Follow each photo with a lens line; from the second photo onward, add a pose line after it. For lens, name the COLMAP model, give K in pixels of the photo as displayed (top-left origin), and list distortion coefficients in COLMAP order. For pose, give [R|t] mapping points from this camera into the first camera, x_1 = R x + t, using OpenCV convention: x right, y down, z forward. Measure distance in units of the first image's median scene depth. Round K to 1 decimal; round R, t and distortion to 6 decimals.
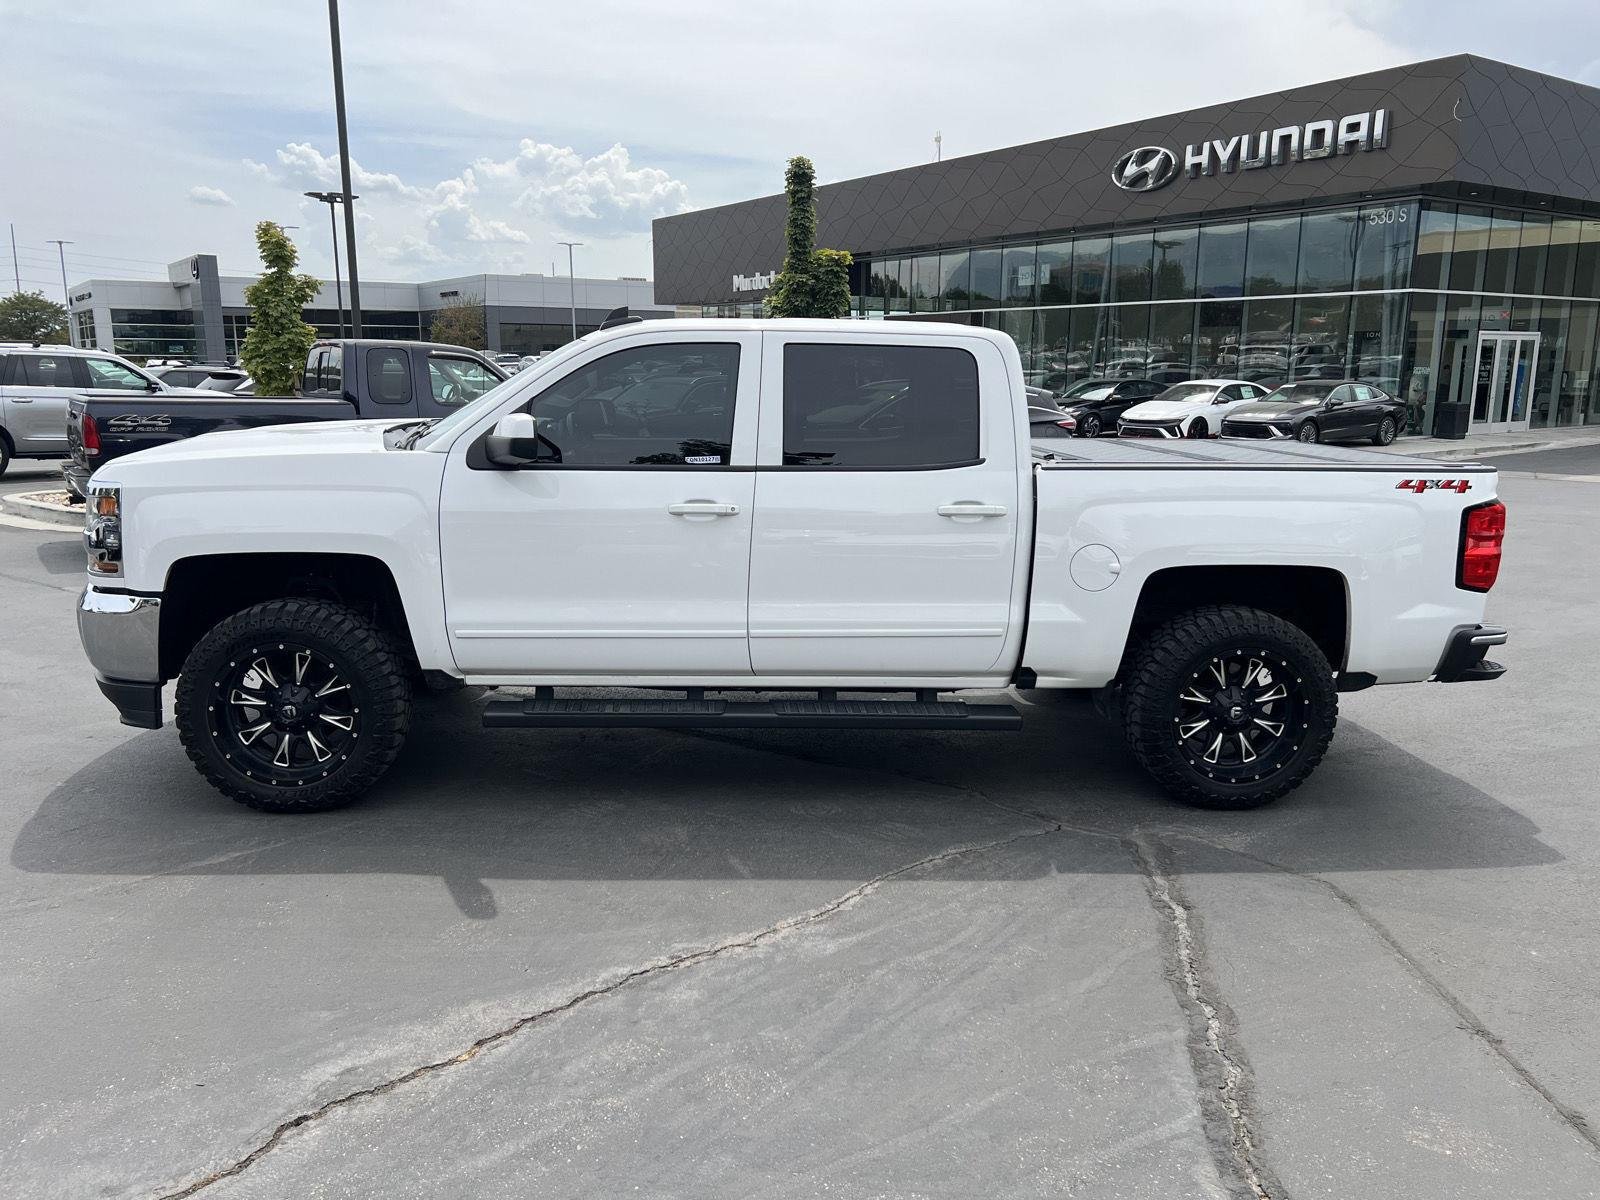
lens RADIAL K [[1204.8, 0, 800.0], [0, 1204.8, 600.0], [0, 0, 1]] dist [0.052613, -0.072347]
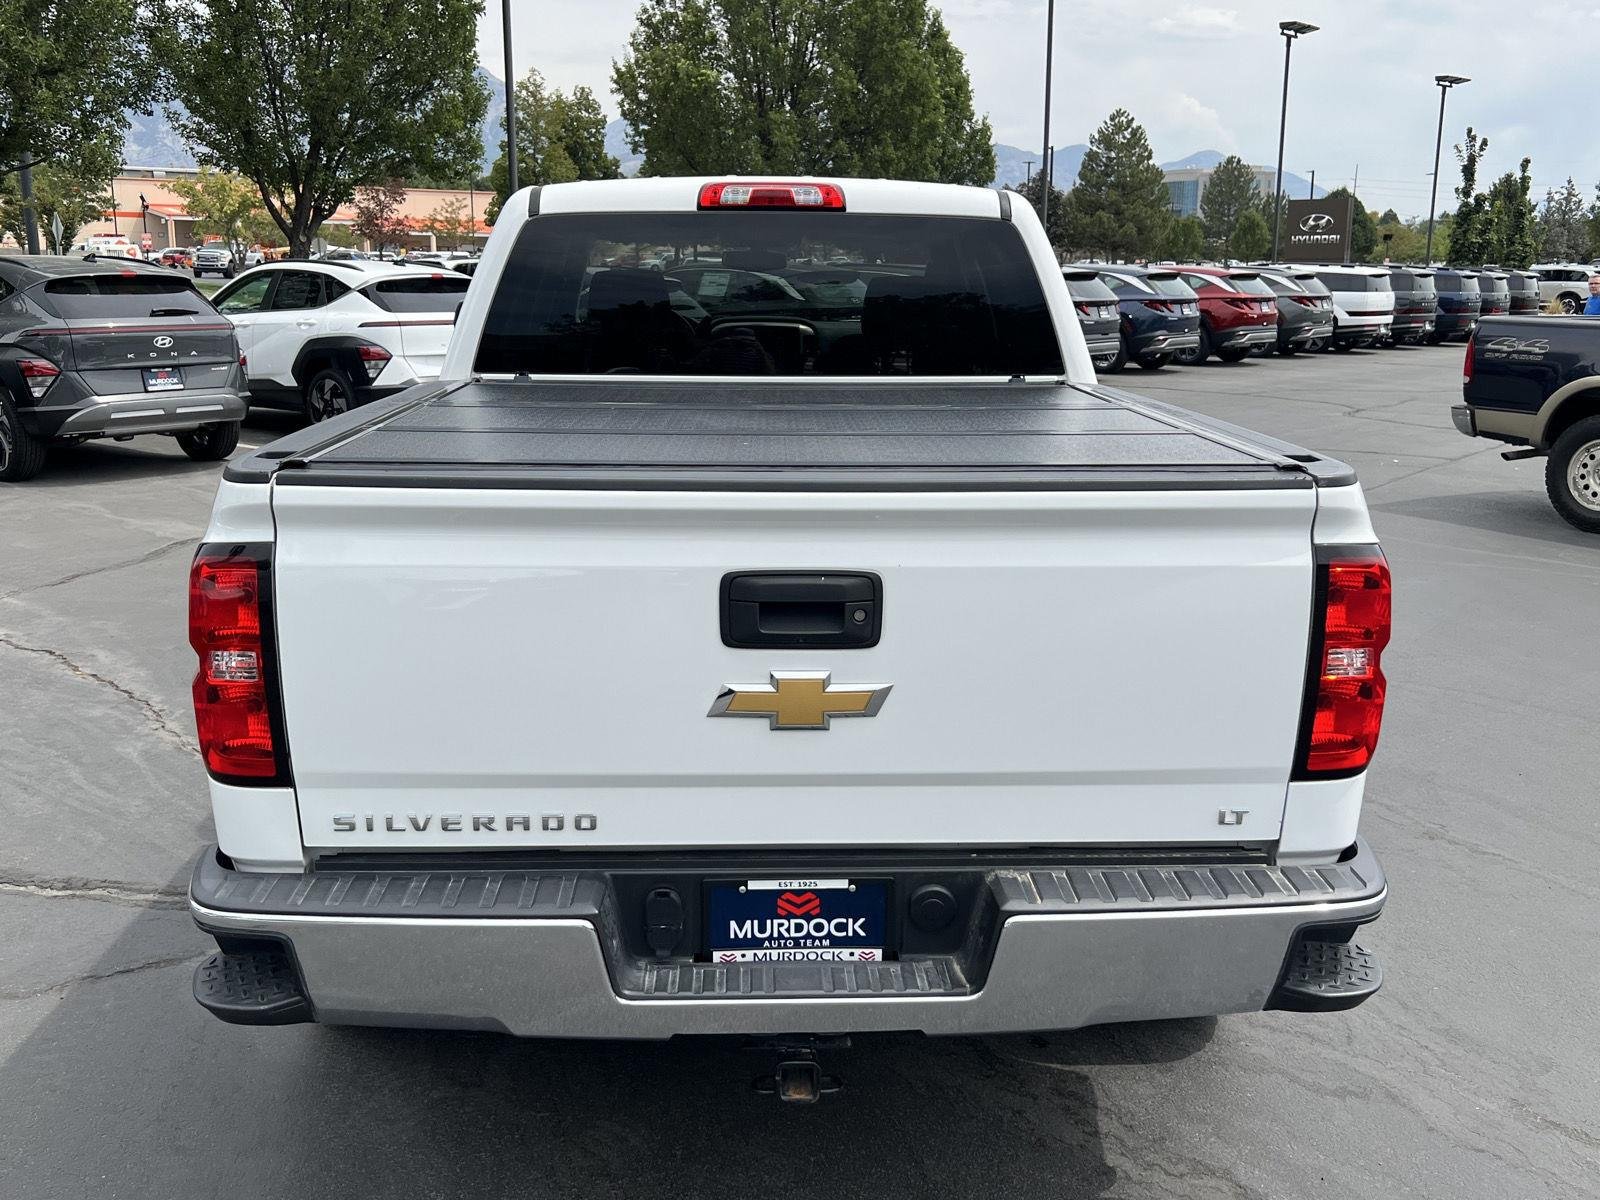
lens RADIAL K [[1505.3, 0, 800.0], [0, 1505.3, 600.0], [0, 0, 1]] dist [0.062044, -0.108237]
pose [[-0.025579, 0.200808, -0.979297, 1.048540], [-0.198857, 0.959018, 0.201844, -0.201691], [0.979695, 0.199903, 0.015401, 1.186496]]
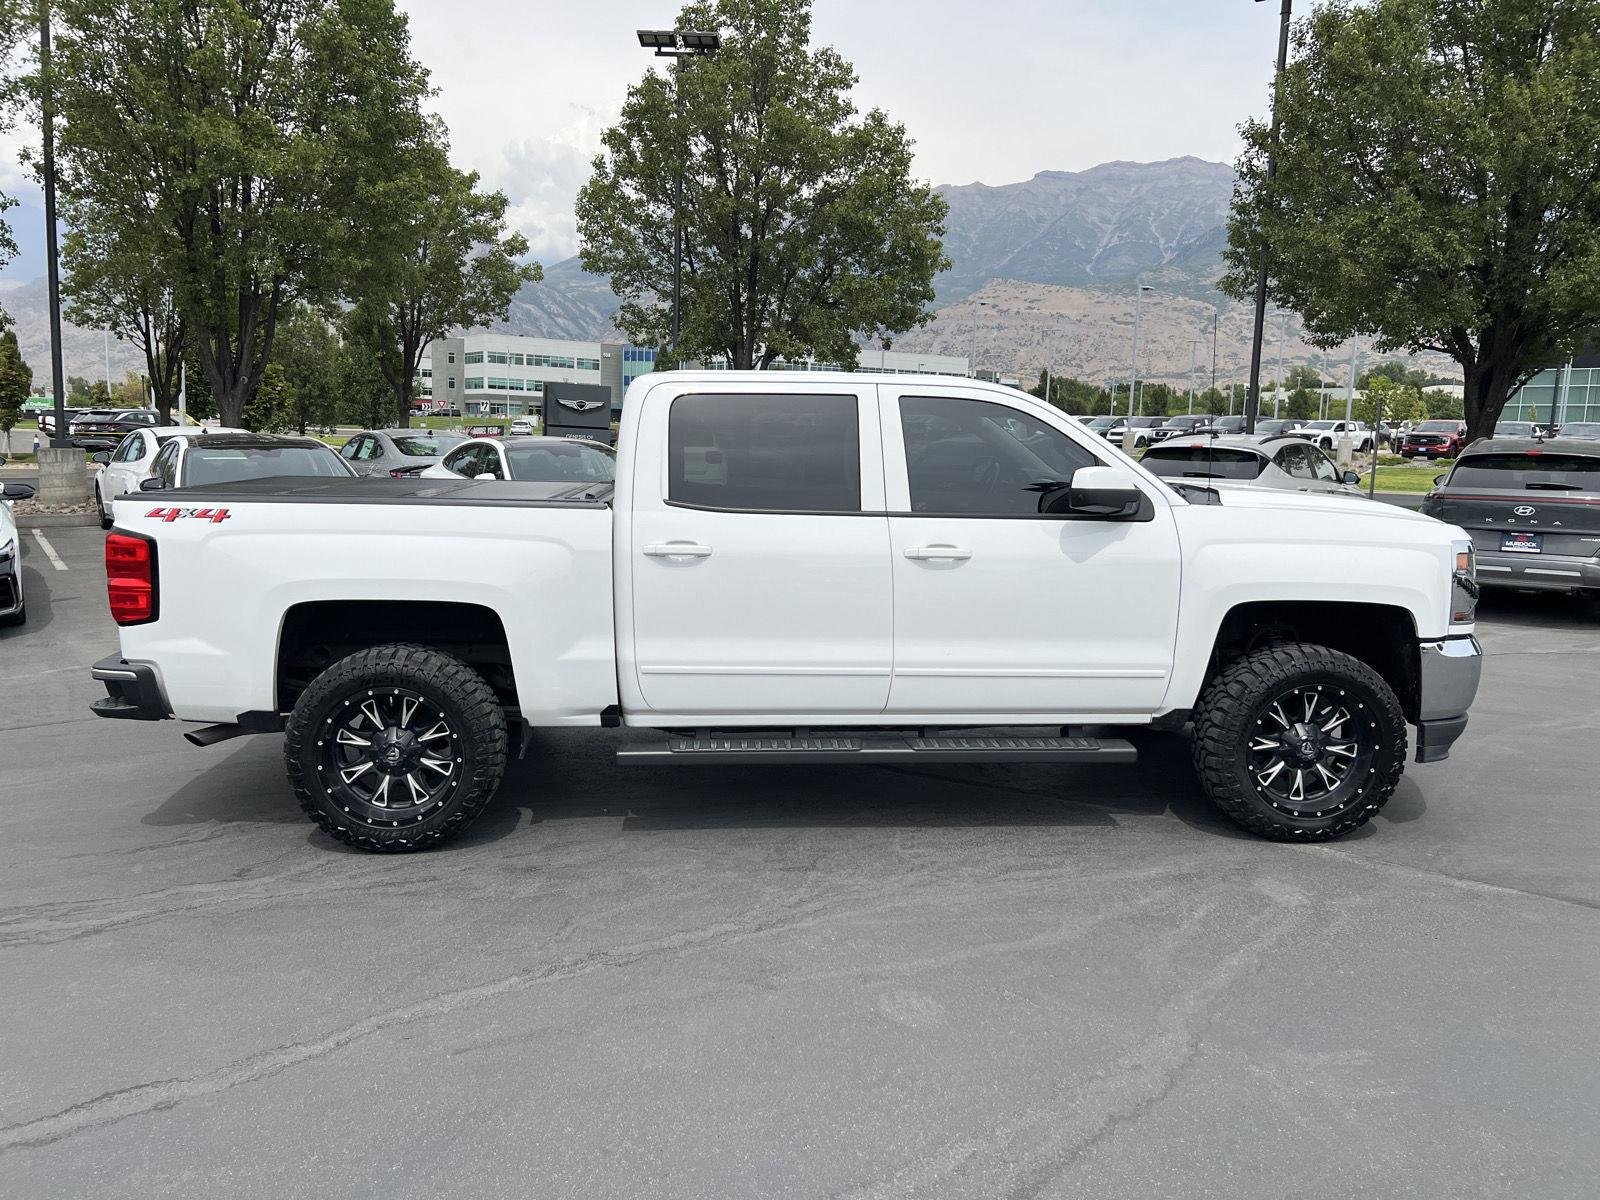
lens RADIAL K [[1215.1, 0, 800.0], [0, 1215.1, 600.0], [0, 0, 1]] dist [0.065085, -0.096171]
pose [[-0.999426, -0.033856, -0.001118, 0.013023], [-0.032375, 0.944964, 0.325569, -0.435260], [-0.009966, 0.325419, -0.945518, 2.304704]]
